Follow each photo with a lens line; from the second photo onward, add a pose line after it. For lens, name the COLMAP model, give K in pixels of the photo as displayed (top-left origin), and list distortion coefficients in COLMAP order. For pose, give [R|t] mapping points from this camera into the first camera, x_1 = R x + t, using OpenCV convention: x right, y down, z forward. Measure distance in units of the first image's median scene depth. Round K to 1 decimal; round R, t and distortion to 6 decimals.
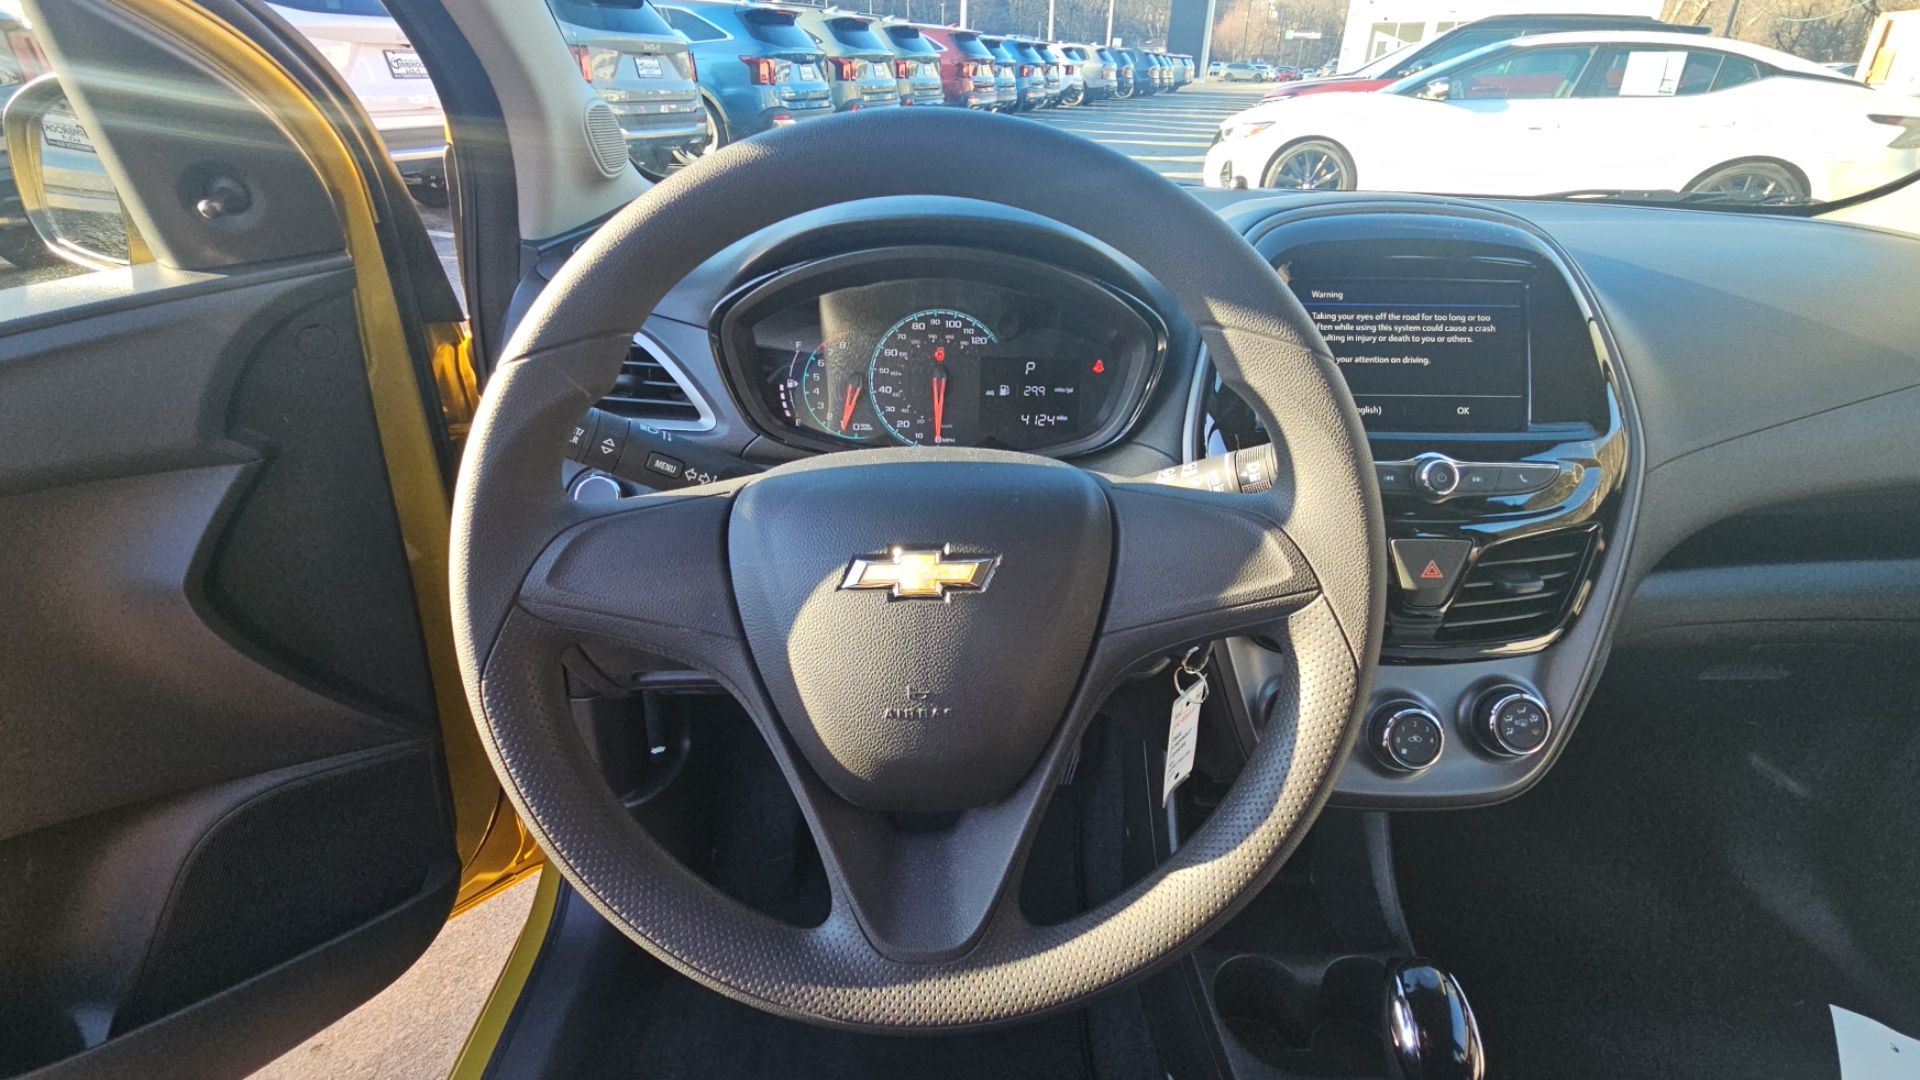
lens RADIAL K [[812.2, 0, 952.6], [0, 812.2, 532.9], [0, 0, 1]] dist [-0.002227, -0.004945]
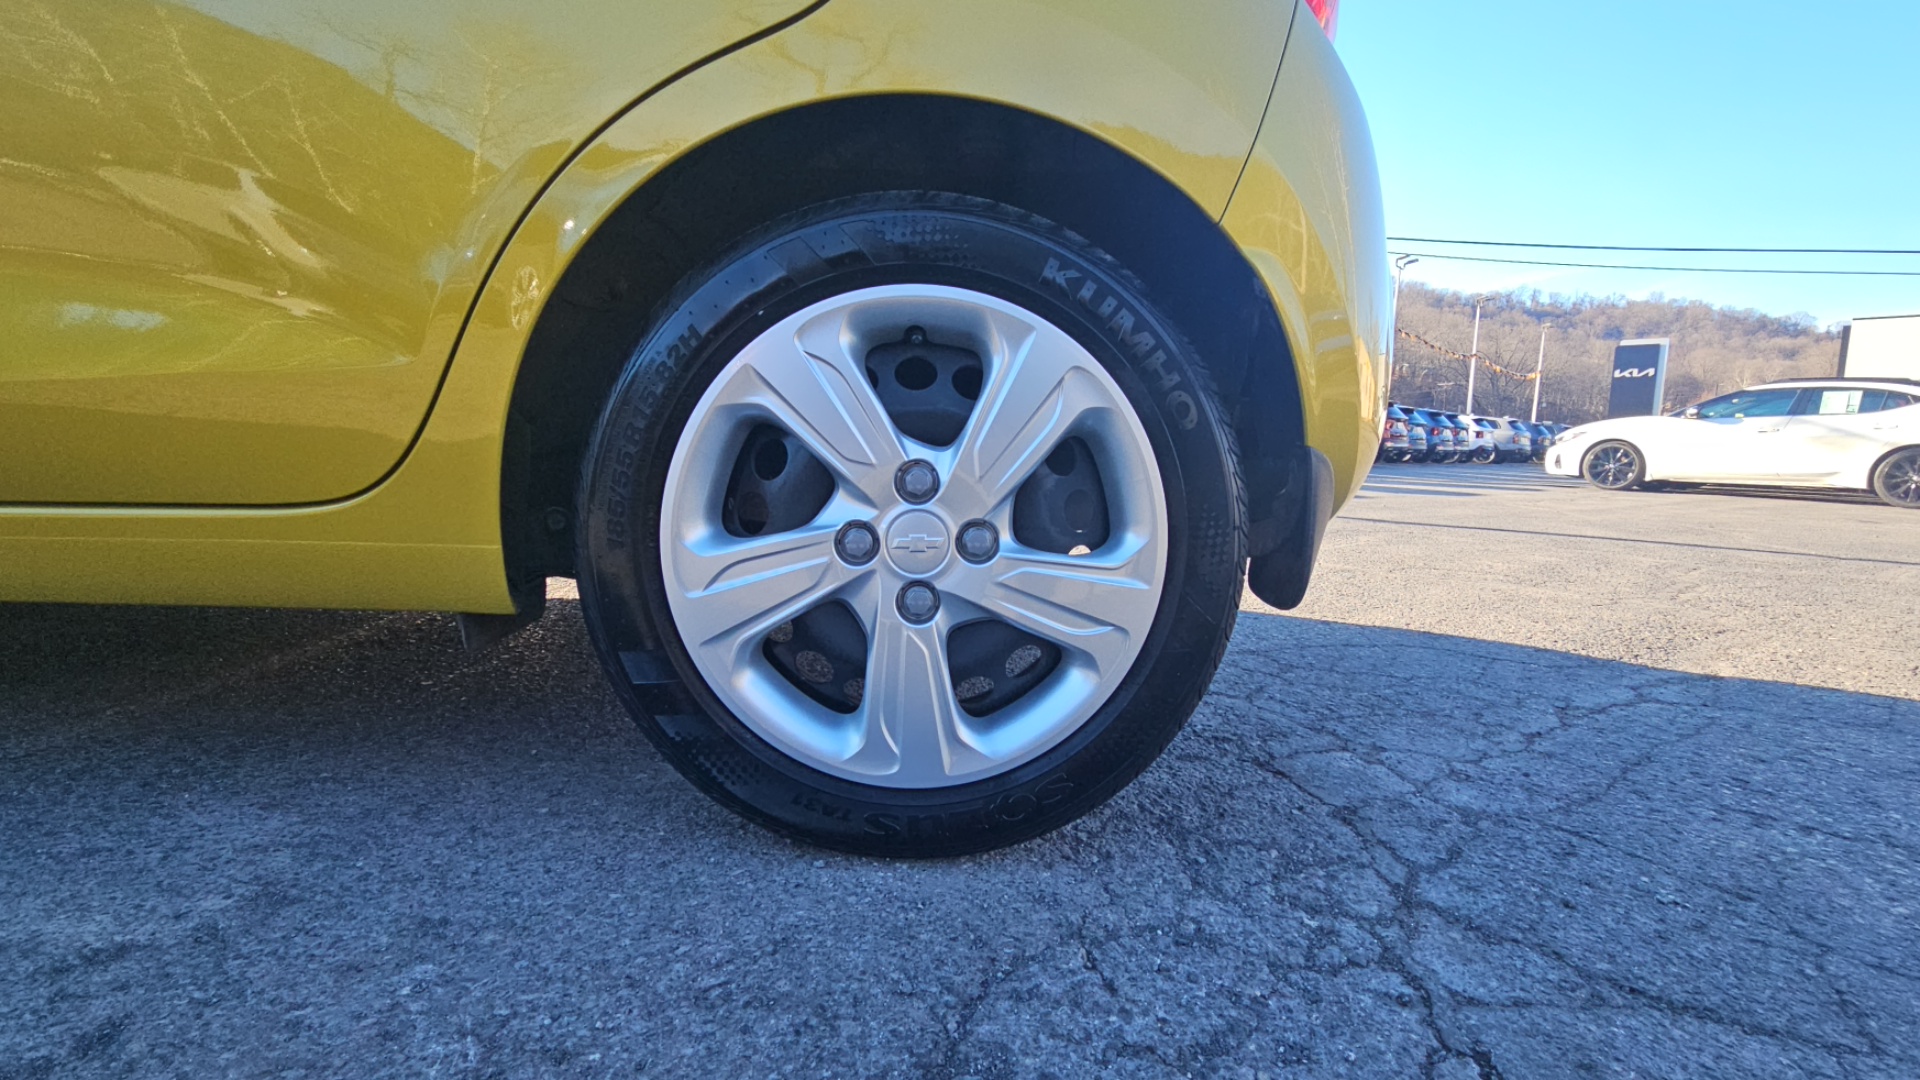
lens RADIAL K [[812.2, 0, 952.6], [0, 812.2, 532.9], [0, 0, 1]] dist [-0.002227, -0.004945]
pose [[0.890464, 0.072013, -0.449320, -0.004688], [-0.246976, 0.905798, -0.344286, 0.264876], [0.382200, 0.417546, 0.824366, -0.363805]]
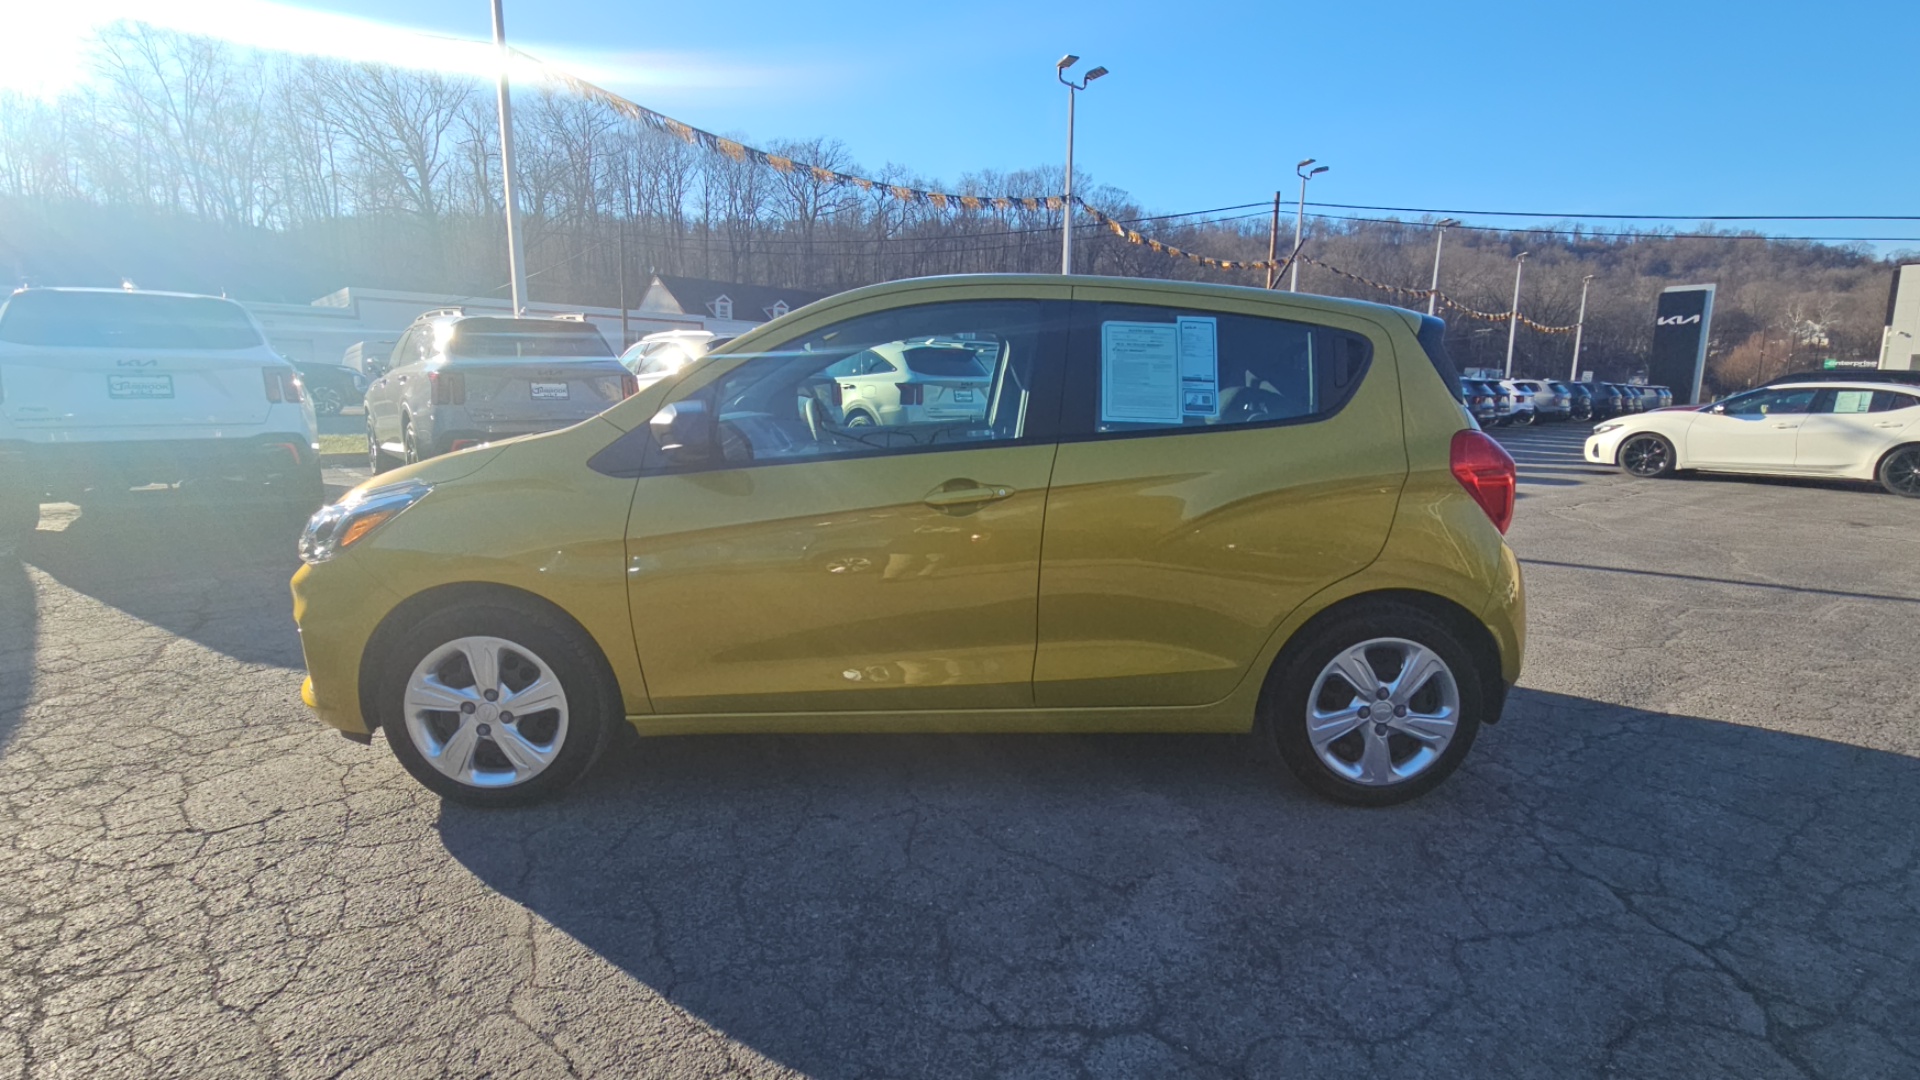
lens RADIAL K [[812.2, 0, 952.6], [0, 812.2, 532.9], [0, 0, 1]] dist [-0.002227, -0.004945]
pose [[0.878139, 0.078521, -0.471917, -0.028933], [-0.237019, 0.928271, -0.286591, 0.281175], [0.415564, 0.363520, 0.833763, -0.497481]]
